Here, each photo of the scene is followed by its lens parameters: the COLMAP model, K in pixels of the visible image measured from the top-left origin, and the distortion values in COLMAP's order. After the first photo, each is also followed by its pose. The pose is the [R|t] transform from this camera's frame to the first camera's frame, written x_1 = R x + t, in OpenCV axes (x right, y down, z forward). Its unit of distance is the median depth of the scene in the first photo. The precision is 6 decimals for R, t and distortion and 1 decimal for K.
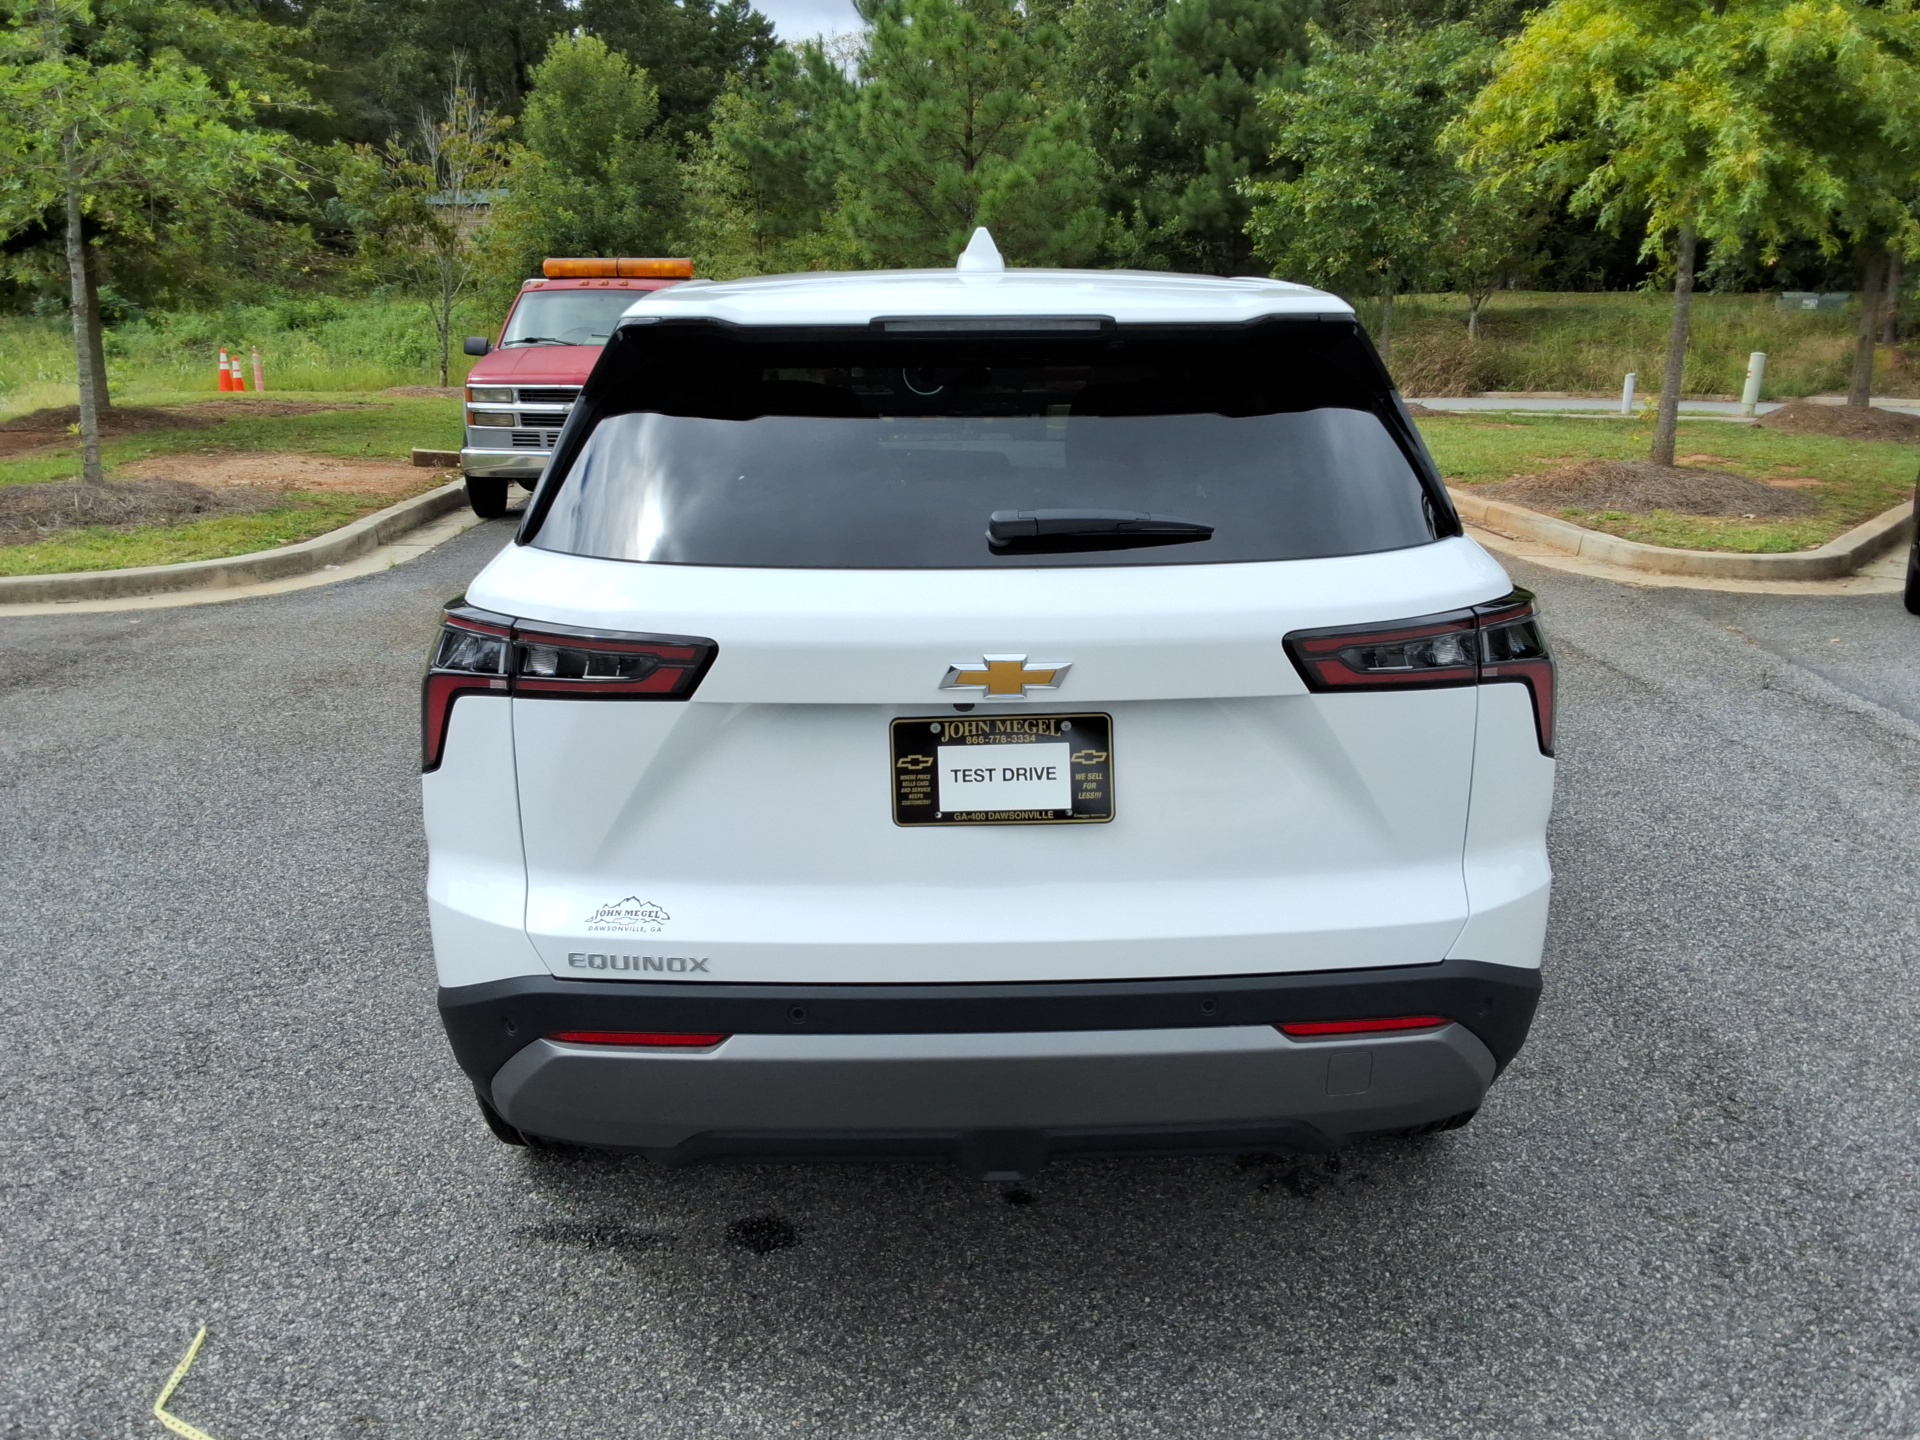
lens RADIAL K [[1539.7, 0, 980.4], [0, 1539.7, 688.8], [0, 0, 1]] dist [0.104028, -0.160111]
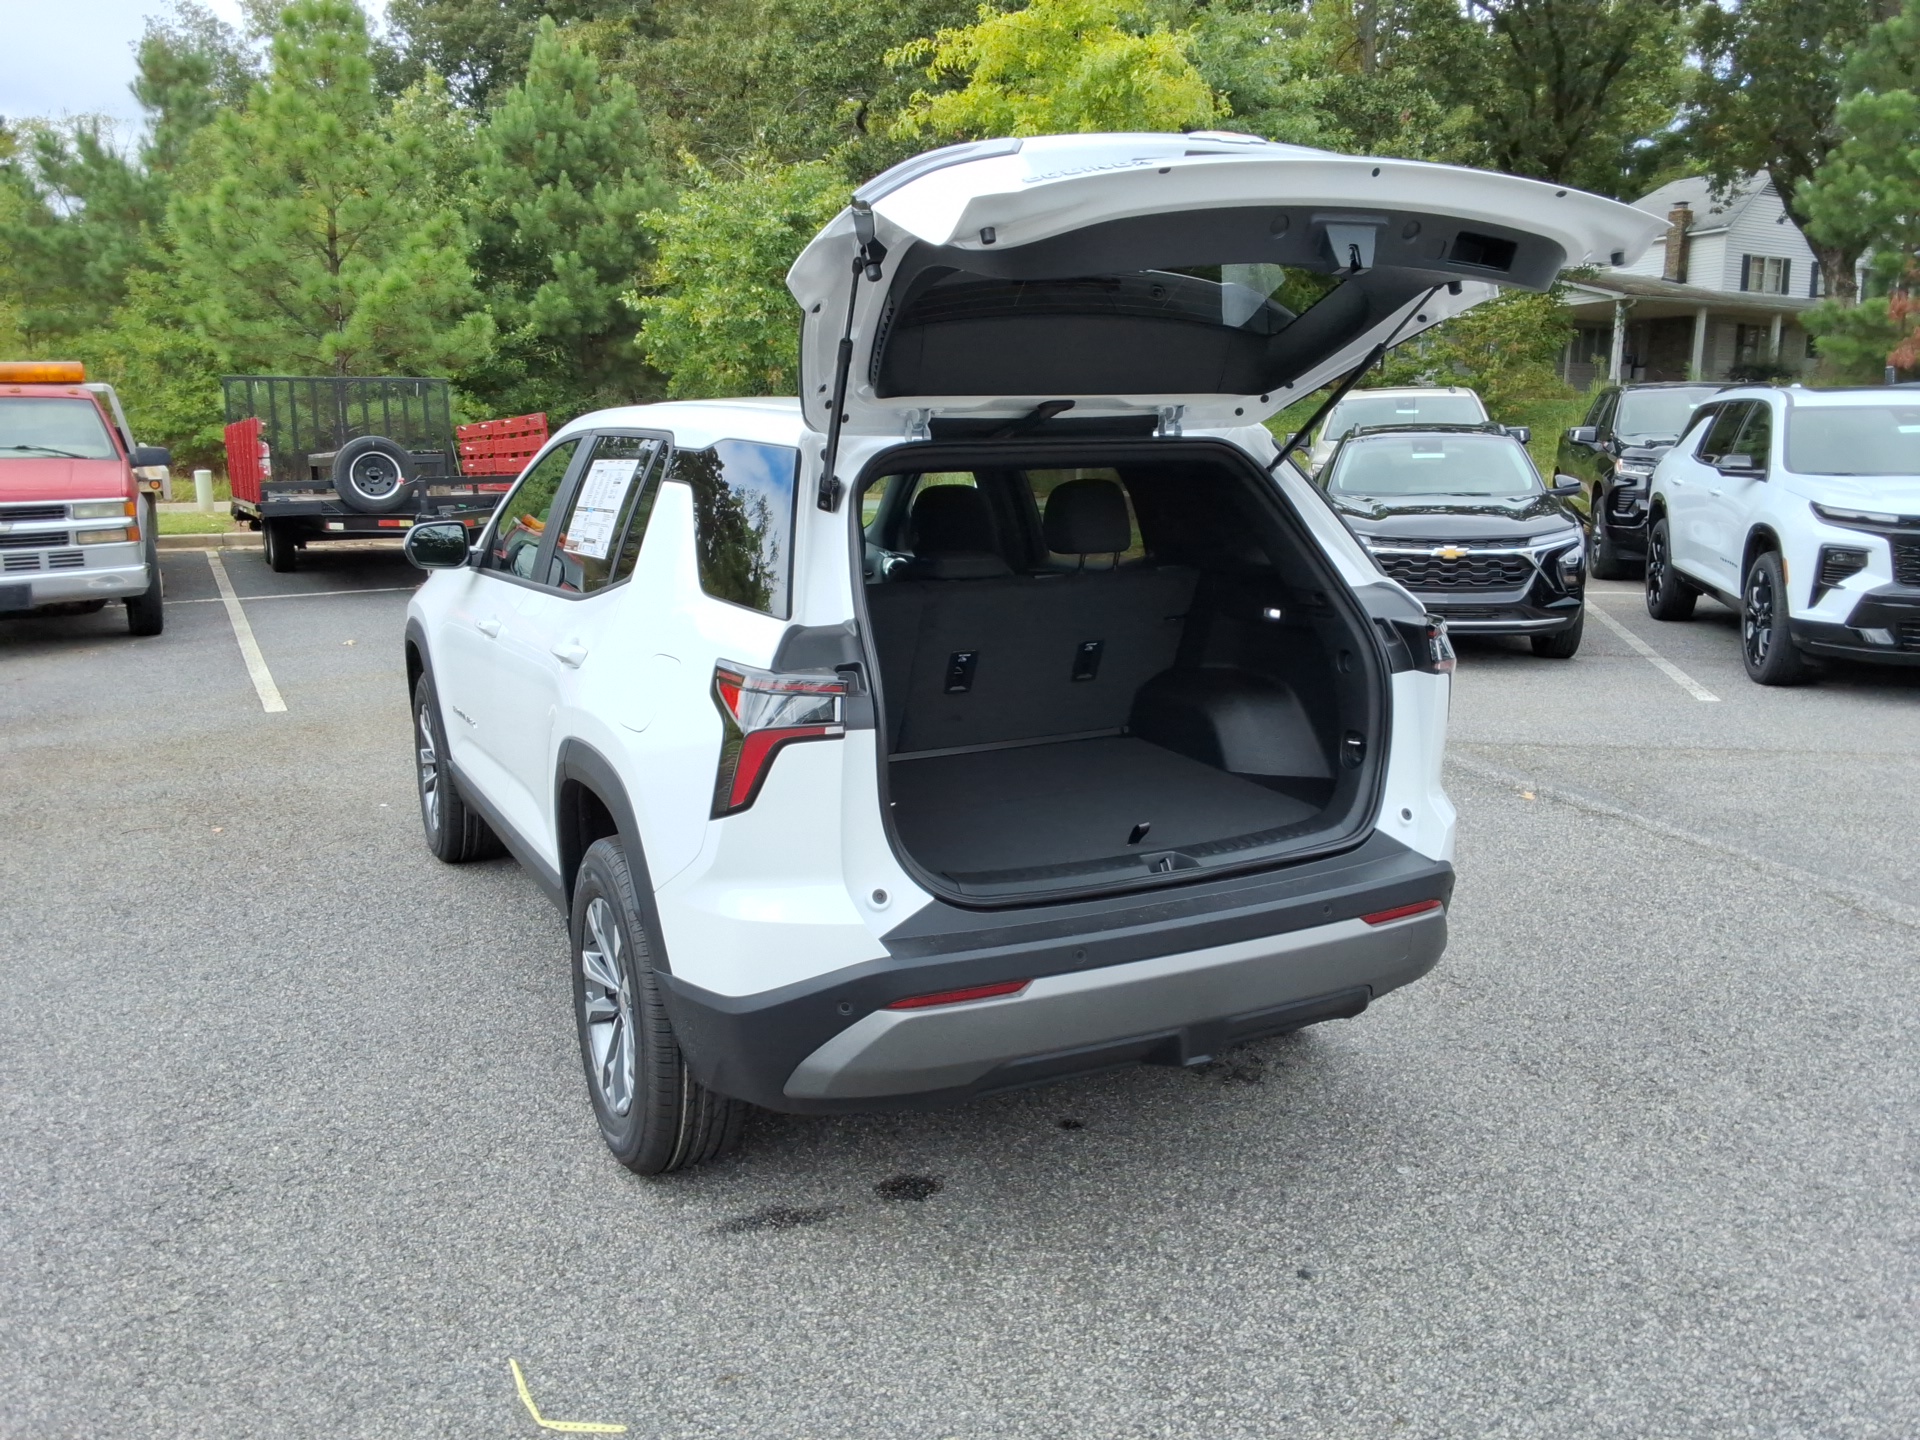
lens RADIAL K [[1539.7, 0, 976.8], [0, 1539.7, 690.6], [0, 0, 1]] dist [0.104028, -0.160111]
pose [[0.906883, -0.077996, 0.414101, -0.123247], [0.103547, 0.993837, -0.039580, 0.004436], [-0.408461, 0.078774, 0.909370, -0.032333]]
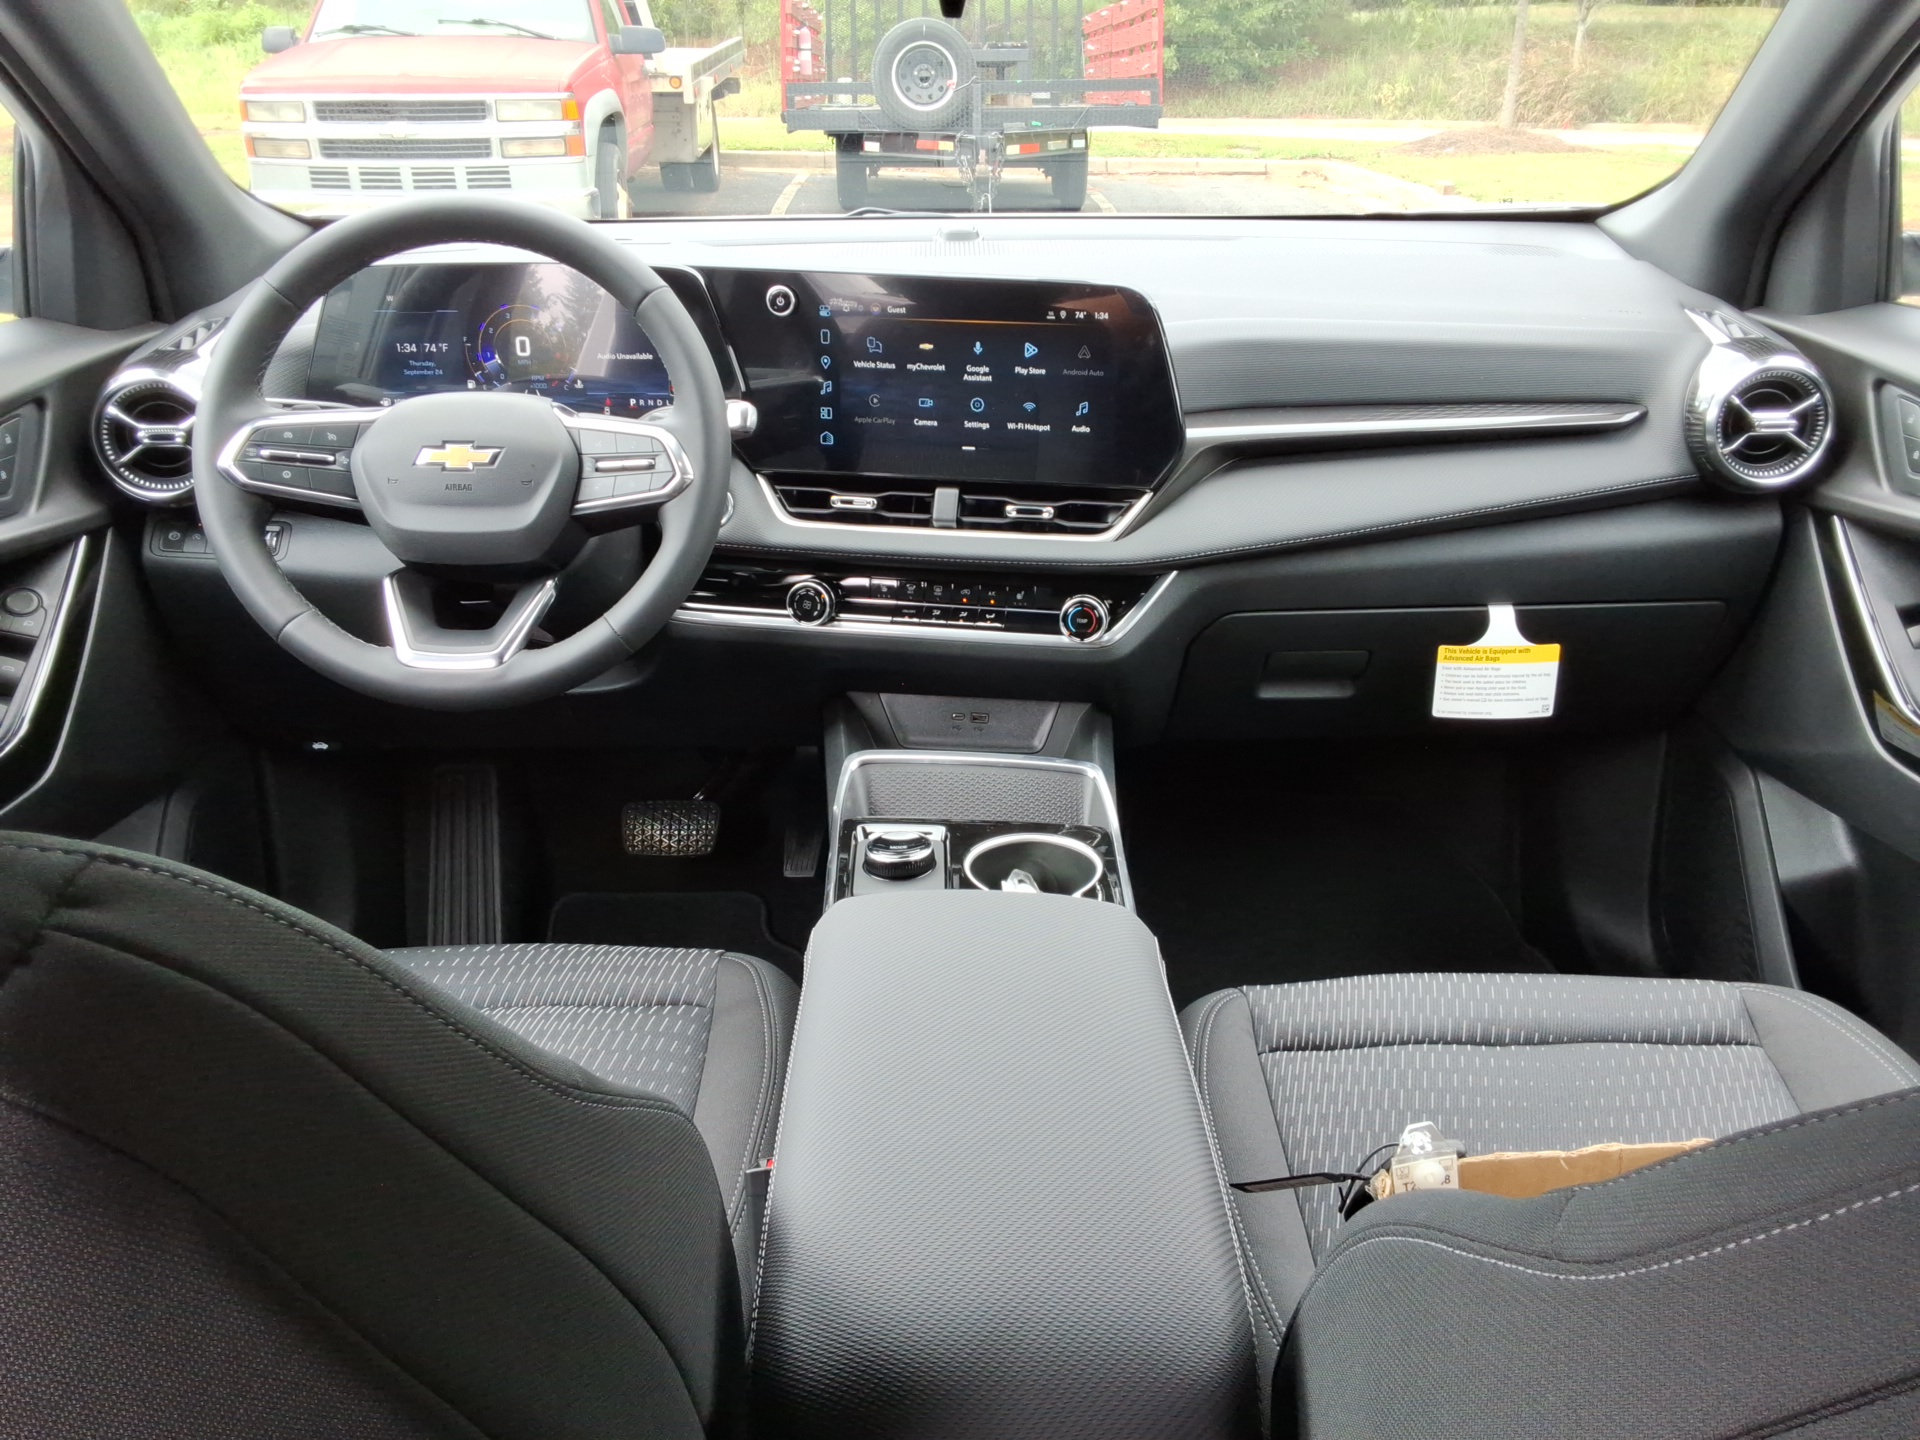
lens RADIAL K [[1539.7, 0, 978.6], [0, 1539.7, 718.7], [0, 0, 1]] dist [0.104028, -0.160111]
pose [[0.999942, 0.009103, -0.005790, -0.004425], [-0.007954, 0.984661, 0.174296, -0.048198], [0.007287, -0.174240, 0.984676, 0.282155]]
